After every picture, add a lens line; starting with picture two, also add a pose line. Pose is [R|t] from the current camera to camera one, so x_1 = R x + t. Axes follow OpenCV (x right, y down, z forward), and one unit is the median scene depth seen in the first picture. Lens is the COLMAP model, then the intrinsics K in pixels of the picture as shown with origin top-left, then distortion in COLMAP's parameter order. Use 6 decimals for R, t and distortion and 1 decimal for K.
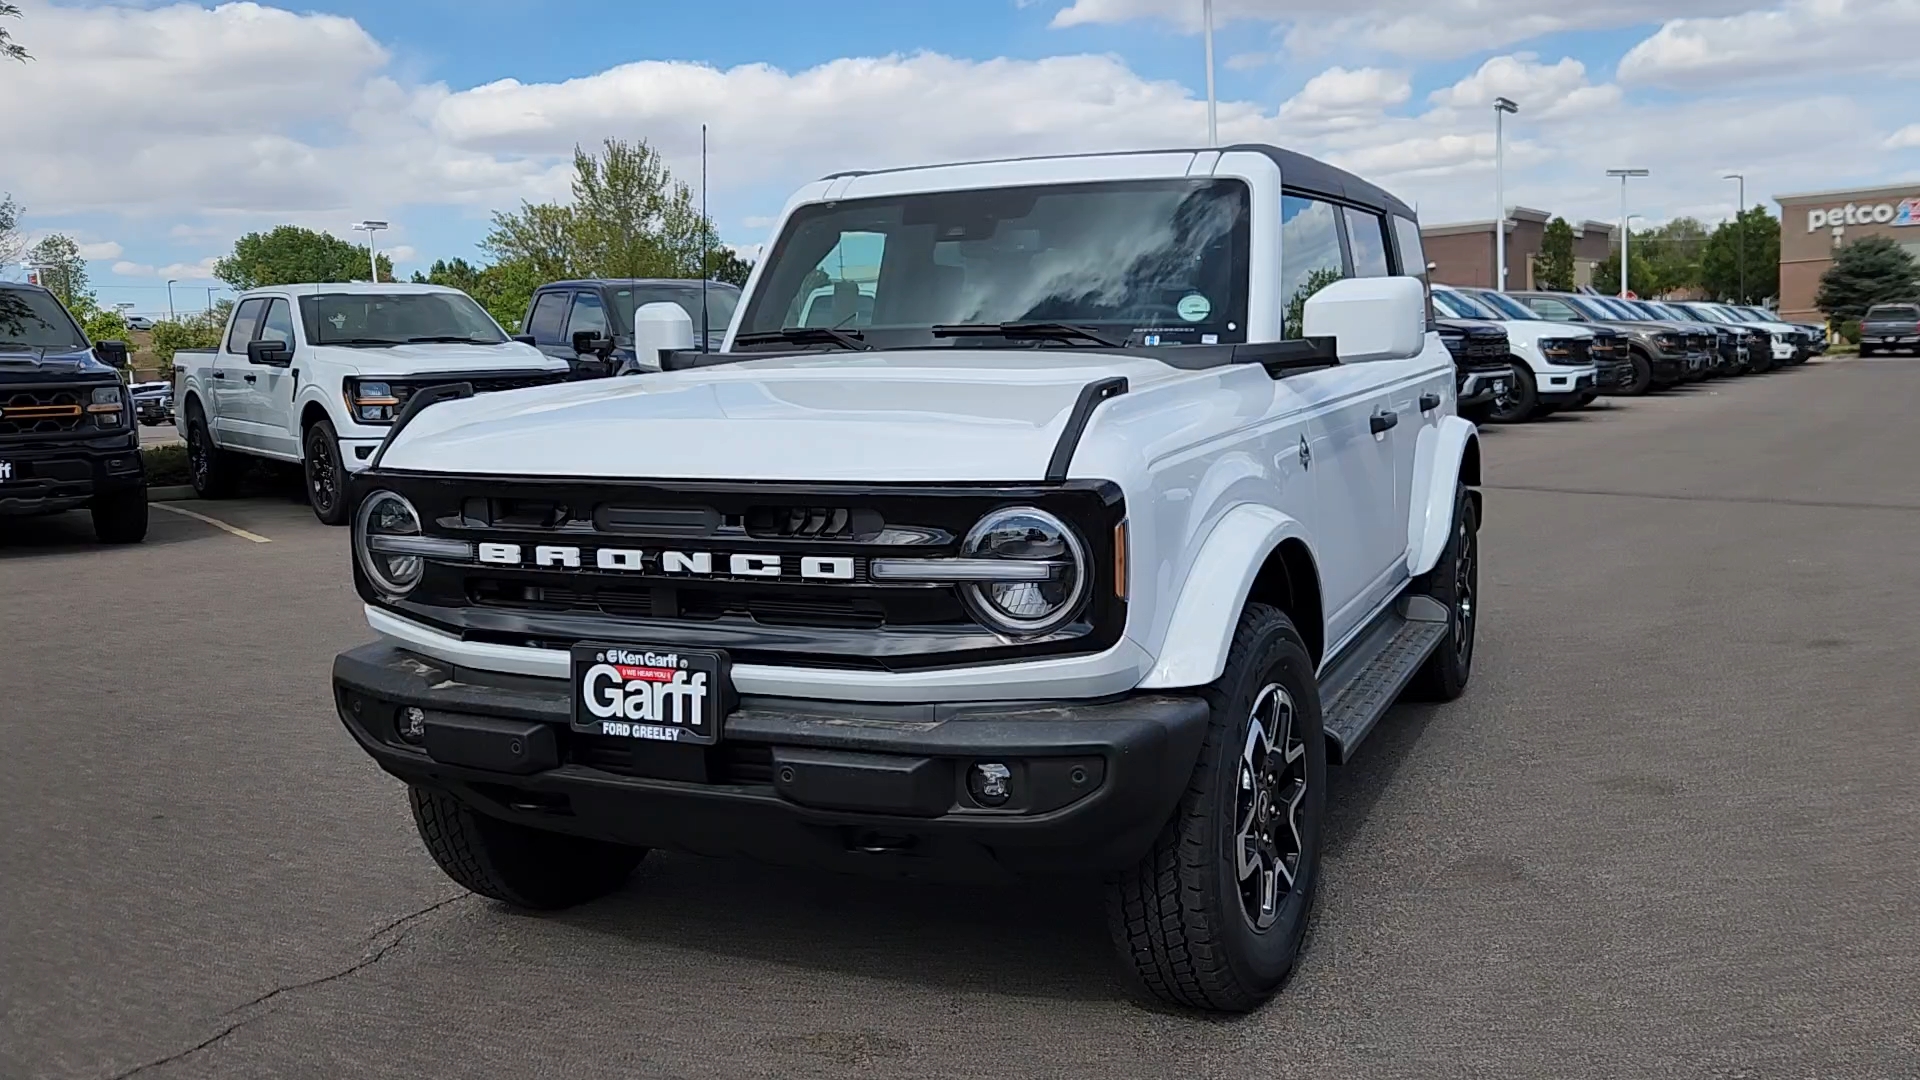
lens RADIAL K [[1629.4, 0, 945.7], [0, 1629.4, 546.9], [0, 0, 1]] dist [0.027679, -0.023274]
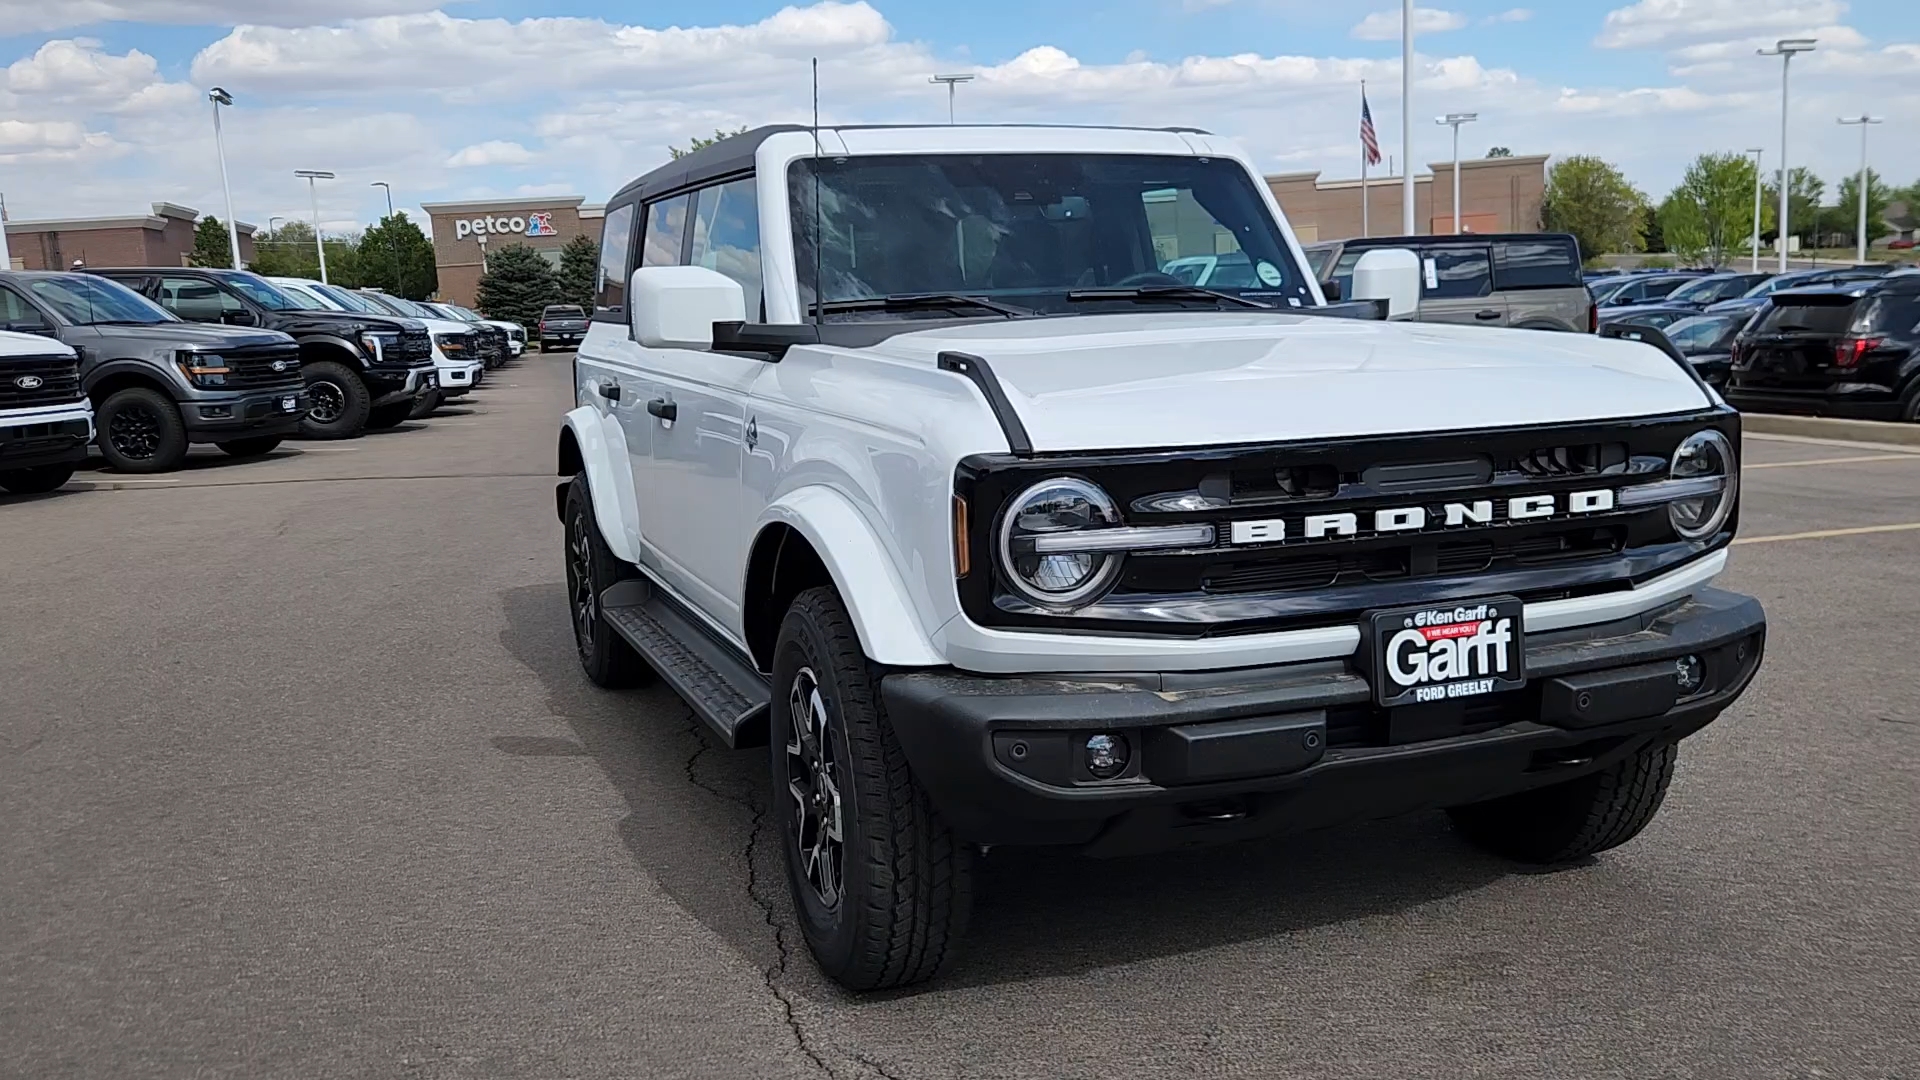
lens RADIAL K [[1629.4, 0, 945.7], [0, 1629.4, 546.9], [0, 0, 1]] dist [0.027679, -0.023274]
pose [[0.700740, -0.106390, 0.705439, -1.041046], [0.107556, 0.993270, 0.042959, -0.045054], [-0.705262, 0.045771, 0.707467, 0.501536]]
